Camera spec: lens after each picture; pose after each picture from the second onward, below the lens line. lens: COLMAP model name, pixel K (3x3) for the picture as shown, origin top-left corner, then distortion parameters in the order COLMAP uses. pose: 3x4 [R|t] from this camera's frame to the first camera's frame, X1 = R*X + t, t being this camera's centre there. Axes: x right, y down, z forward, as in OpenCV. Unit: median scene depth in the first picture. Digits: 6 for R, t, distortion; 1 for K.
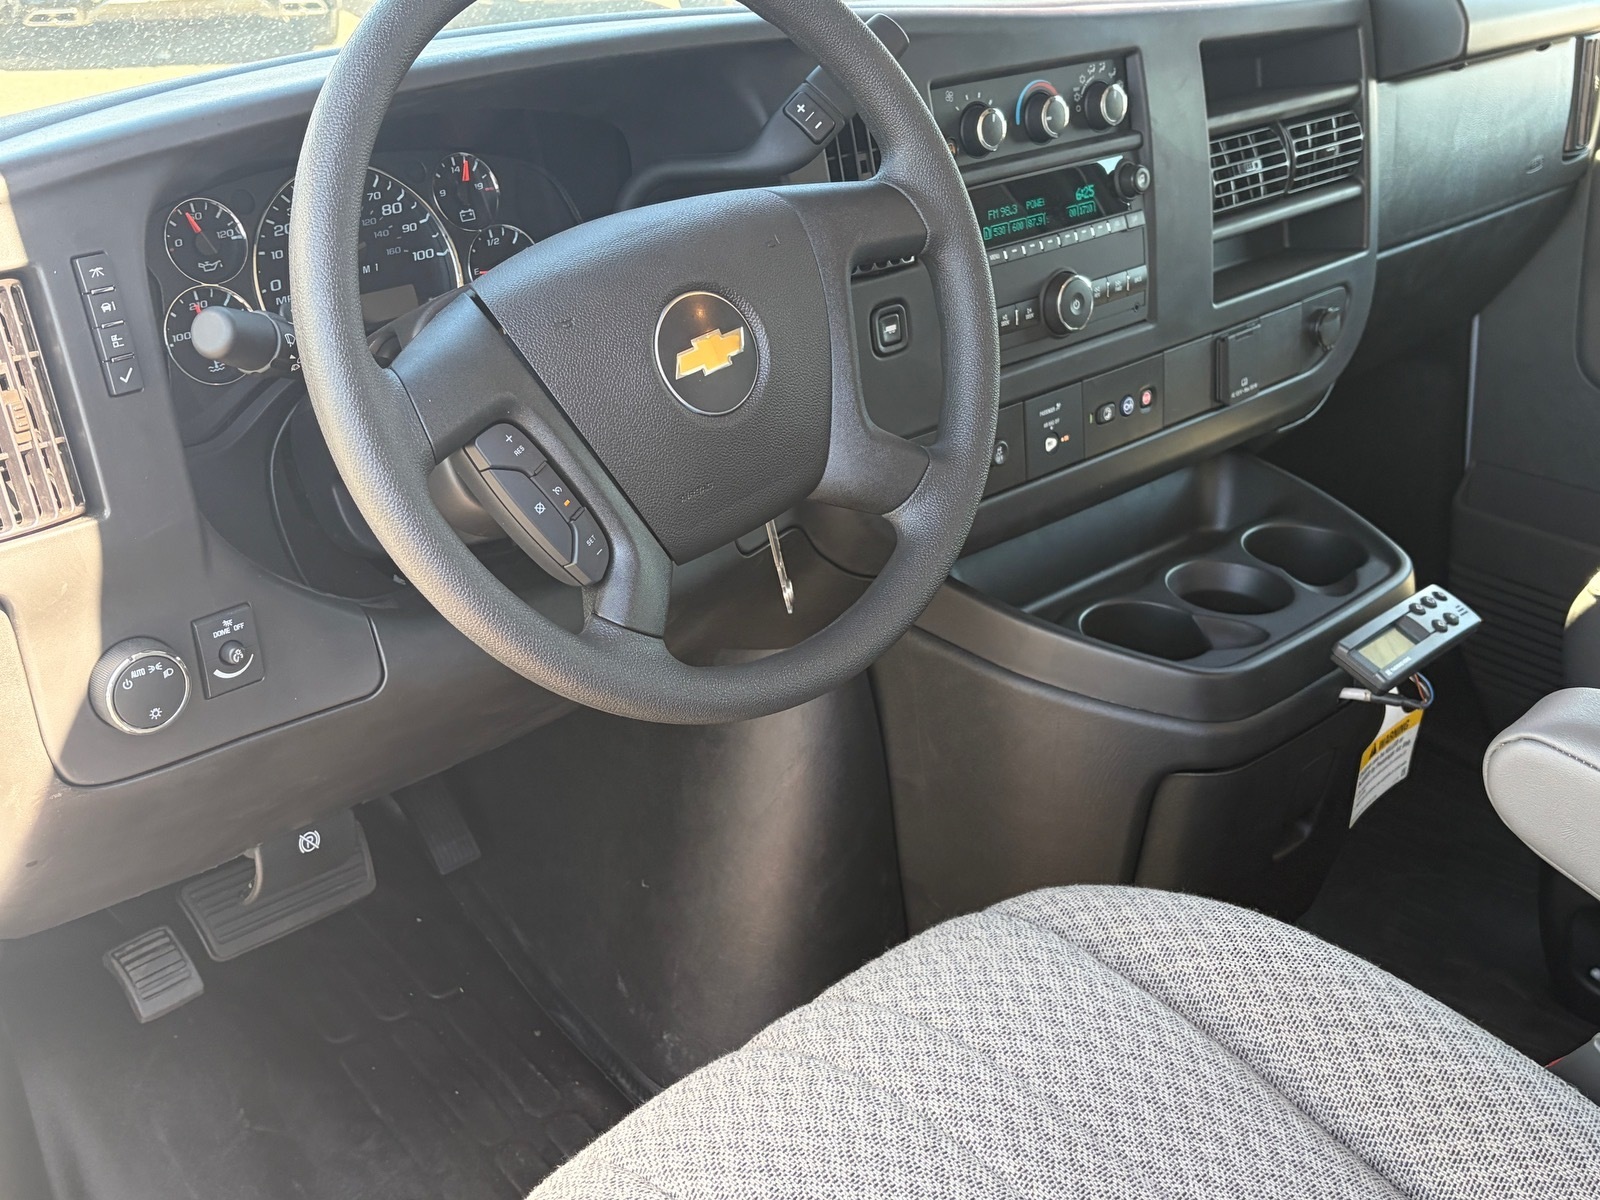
lens RADIAL K [[1781.6, 0, 800.0], [0, 1781.6, 600.0], [0, 0, 1]] dist [0.143541, -0.479490]
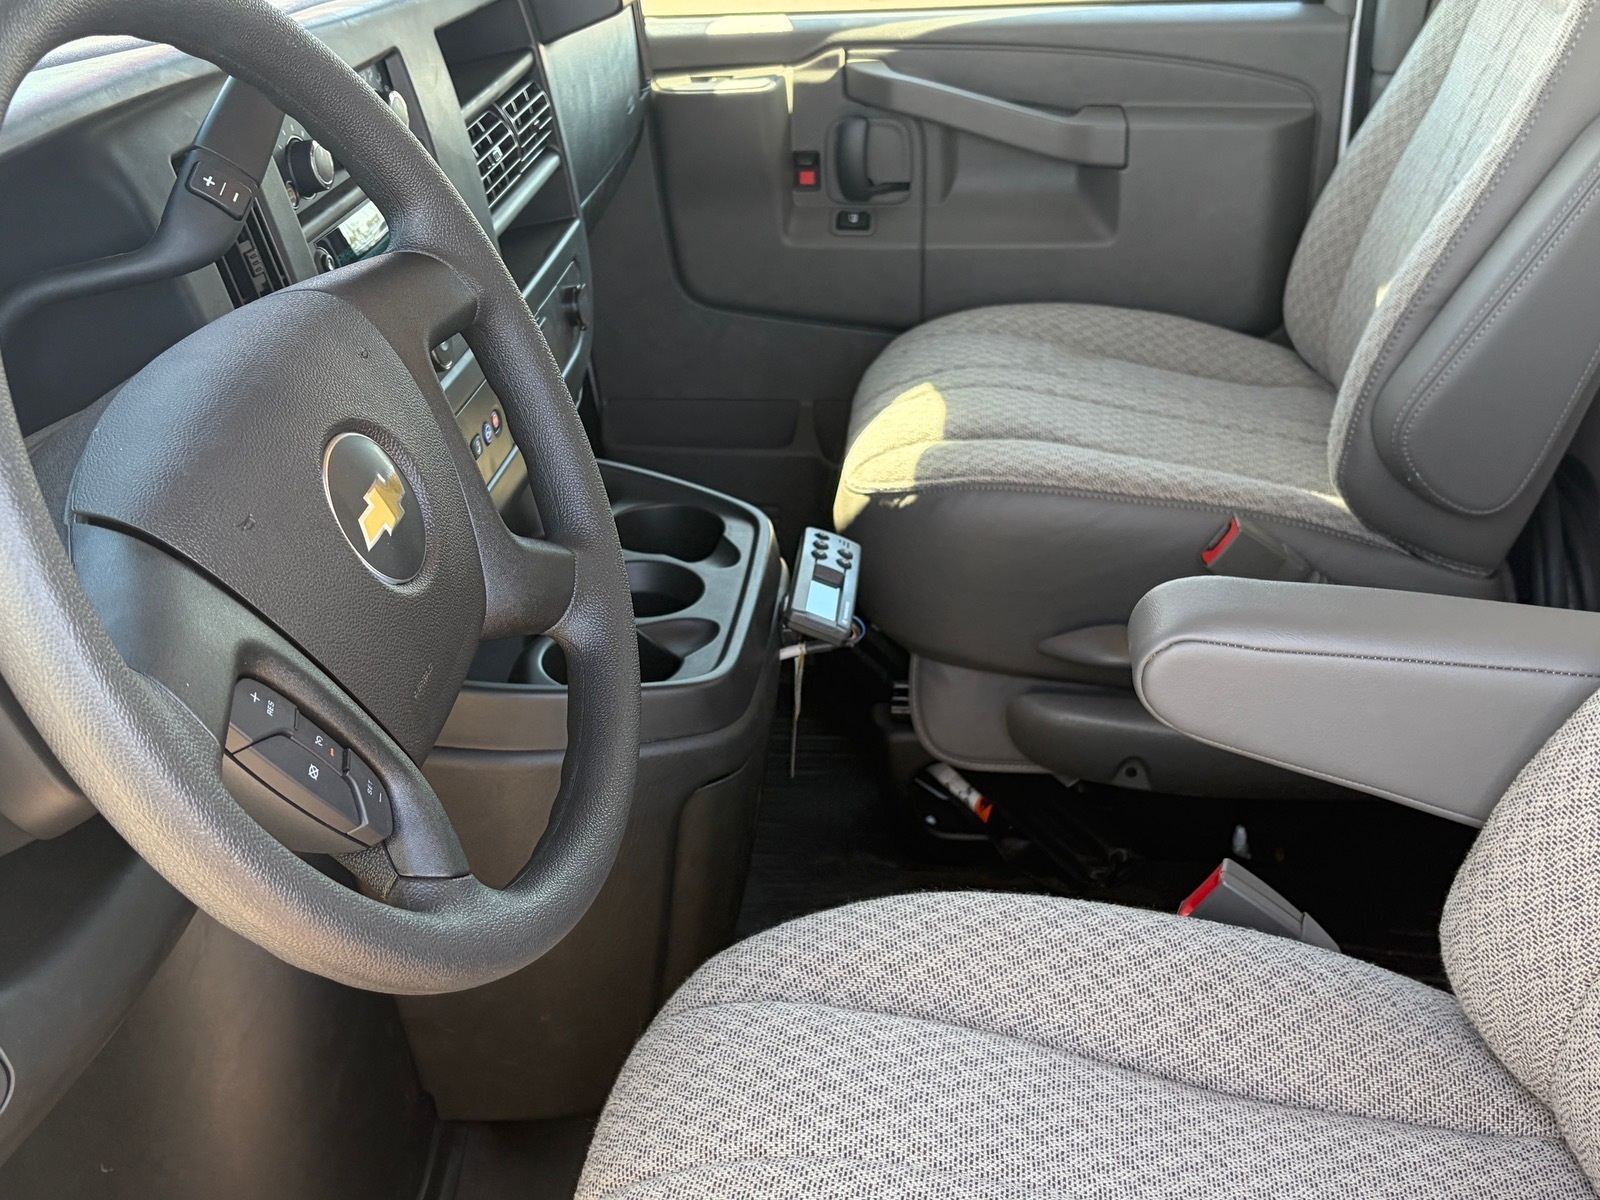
lens RADIAL K [[1781.6, 0, 800.0], [0, 1781.6, 600.0], [0, 0, 1]] dist [0.143541, -0.479490]
pose [[0.772105, -0.304619, 0.557728, -0.250512], [0.289601, 0.949861, 0.117878, -0.096947], [-0.565672, 0.070504, 0.821611, 0.179084]]
